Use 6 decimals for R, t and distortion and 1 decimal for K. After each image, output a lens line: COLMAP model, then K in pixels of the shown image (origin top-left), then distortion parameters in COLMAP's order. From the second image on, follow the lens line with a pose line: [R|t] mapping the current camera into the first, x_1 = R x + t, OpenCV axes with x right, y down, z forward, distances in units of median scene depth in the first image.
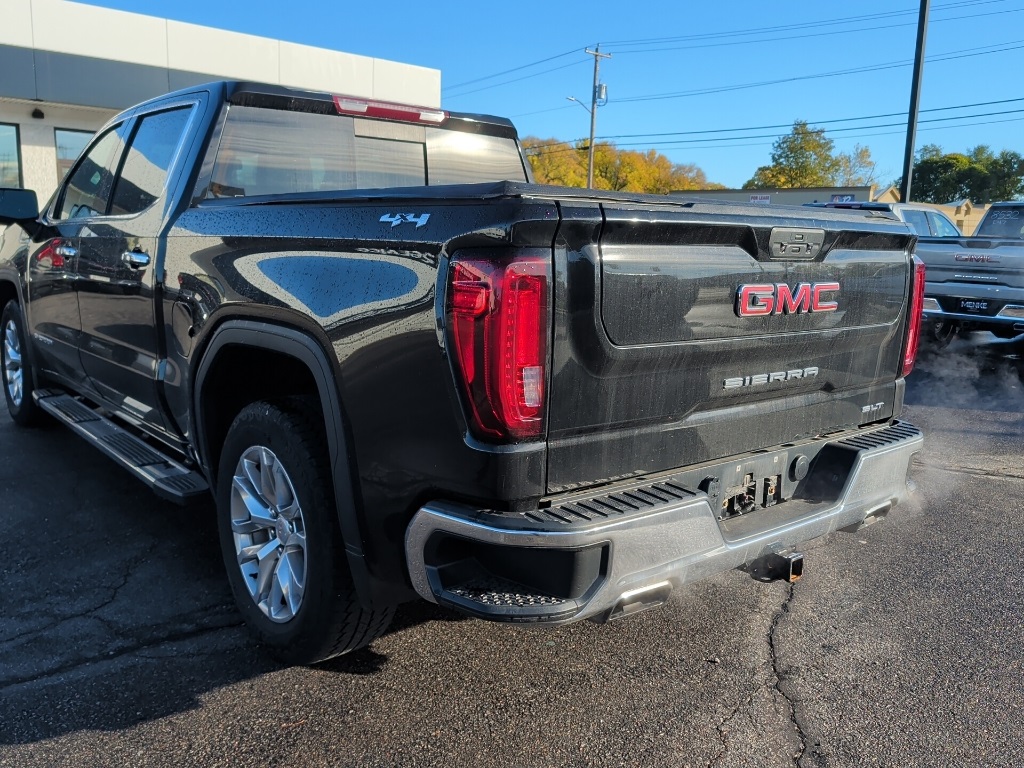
lens RADIAL K [[851.2, 0, 515.8], [0, 851.2, 387.2], [0, 0, 1]] dist [0.014246, -0.004936]
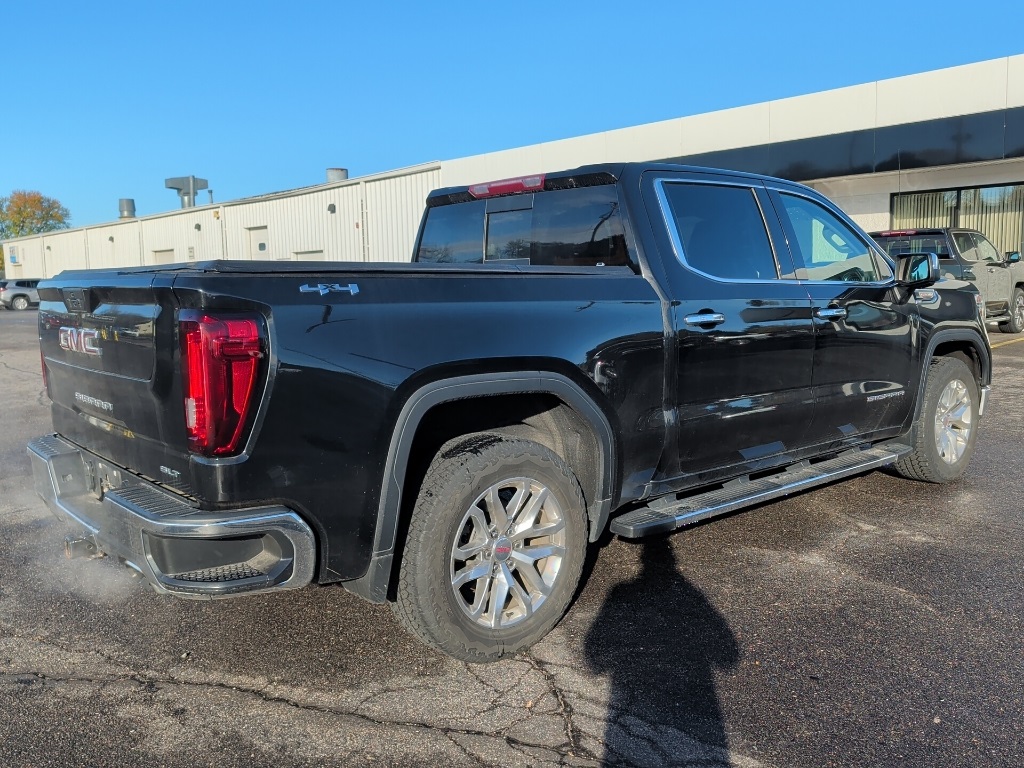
lens RADIAL K [[851.2, 0, 514.4], [0, 851.2, 383.1], [0, 0, 1]] dist [0.014246, -0.004936]
pose [[0.003539, 0.090667, -0.995875, 1.231343], [-0.131777, 0.987239, 0.089412, -0.197290], [0.991273, 0.130917, 0.015442, 1.229688]]
